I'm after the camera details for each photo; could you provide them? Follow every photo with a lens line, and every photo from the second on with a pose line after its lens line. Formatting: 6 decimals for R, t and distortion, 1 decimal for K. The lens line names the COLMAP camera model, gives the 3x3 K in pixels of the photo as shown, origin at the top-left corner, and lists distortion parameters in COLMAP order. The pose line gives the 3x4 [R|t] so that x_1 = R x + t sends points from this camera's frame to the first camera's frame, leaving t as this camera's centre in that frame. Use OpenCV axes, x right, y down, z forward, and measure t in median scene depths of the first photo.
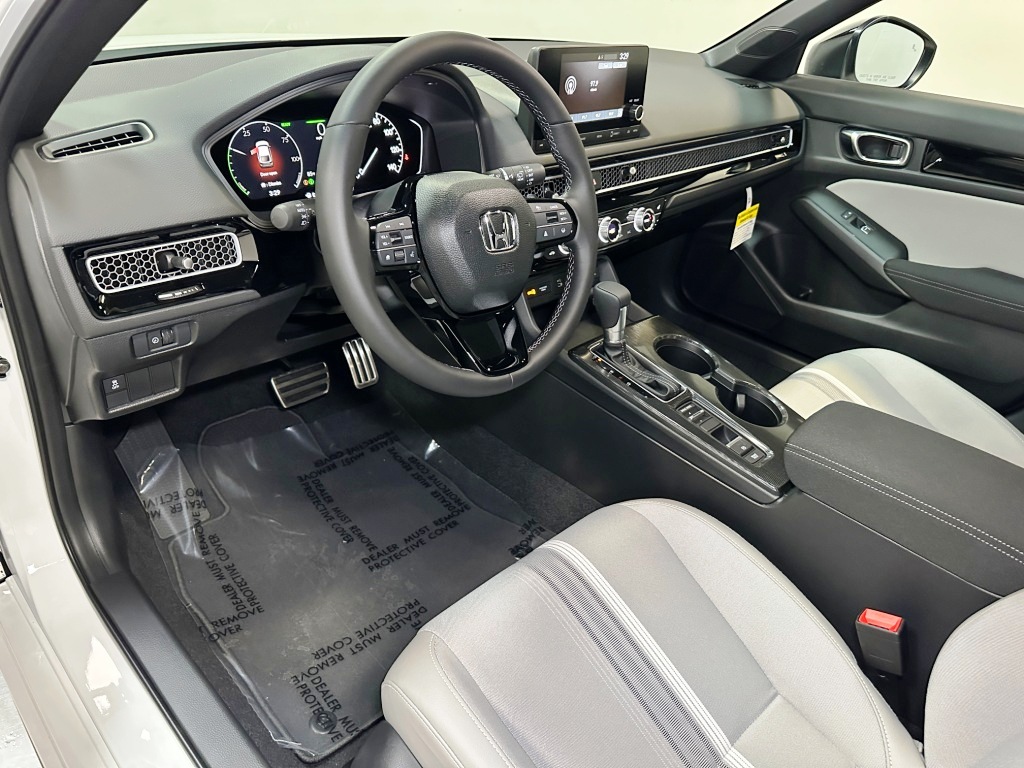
lens RADIAL K [[737.6, 0, 512.0], [0, 737.6, 384.0], [0, 0, 1]] dist [0.061091, -0.093555]
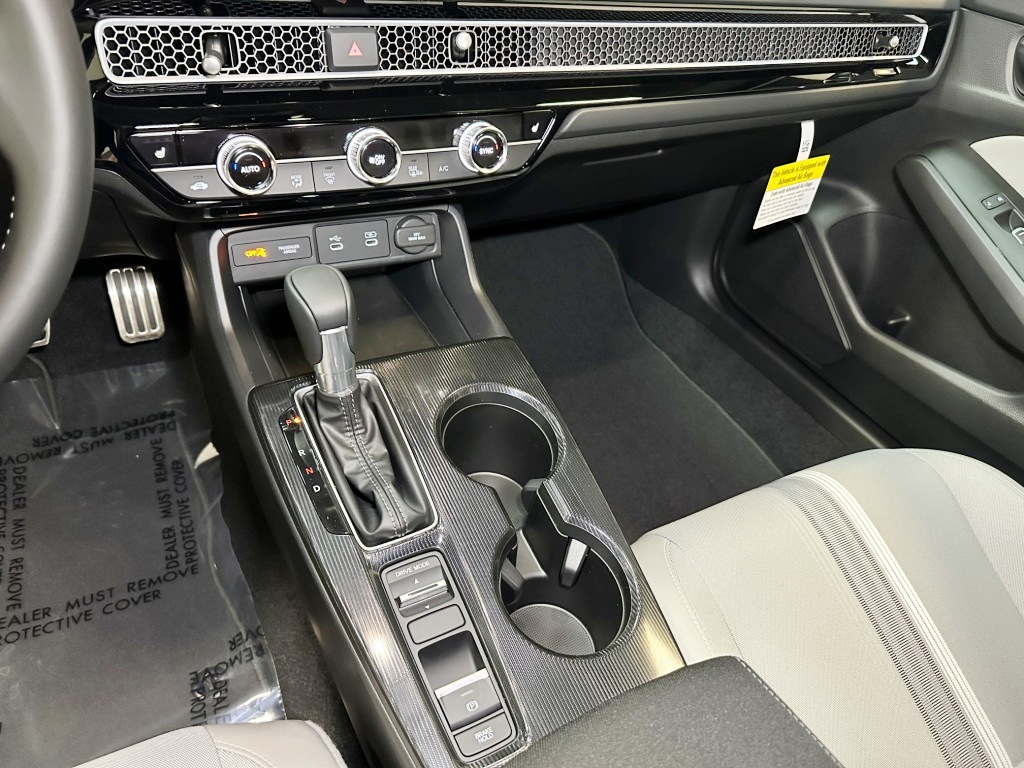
lens RADIAL K [[734.0, 0, 529.7], [0, 734.0, 378.3], [0, 0, 1]] dist [0.002839, -0.012051]
pose [[0.959647, 0.208878, -0.188273, 0.260309], [-0.185961, 0.973609, 0.132303, -0.112073], [0.210940, -0.091952, 0.973165, 0.405280]]
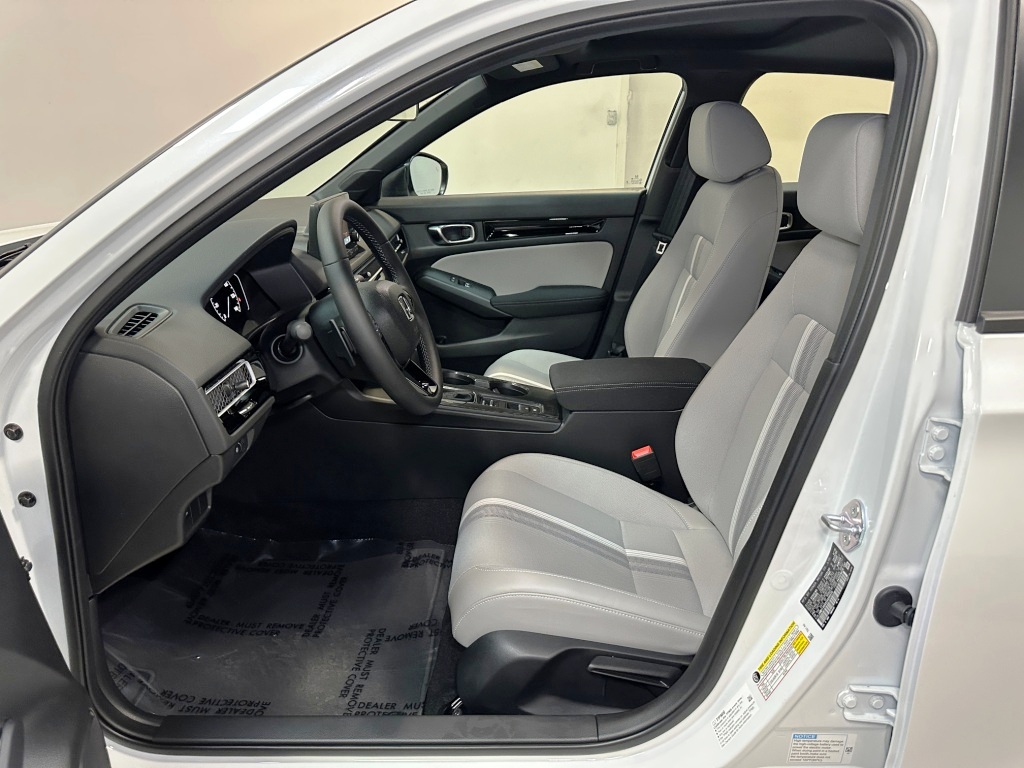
lens RADIAL K [[722.0, 0, 535.2], [0, 722.0, 380.0], [0, 0, 1]] dist [0.105934, -0.170858]
pose [[0.697099, -0.327666, 0.637721, -0.436085], [0.422738, 0.906245, 0.003537, 0.019525], [-0.579091, 0.267123, 0.770259, -0.158626]]
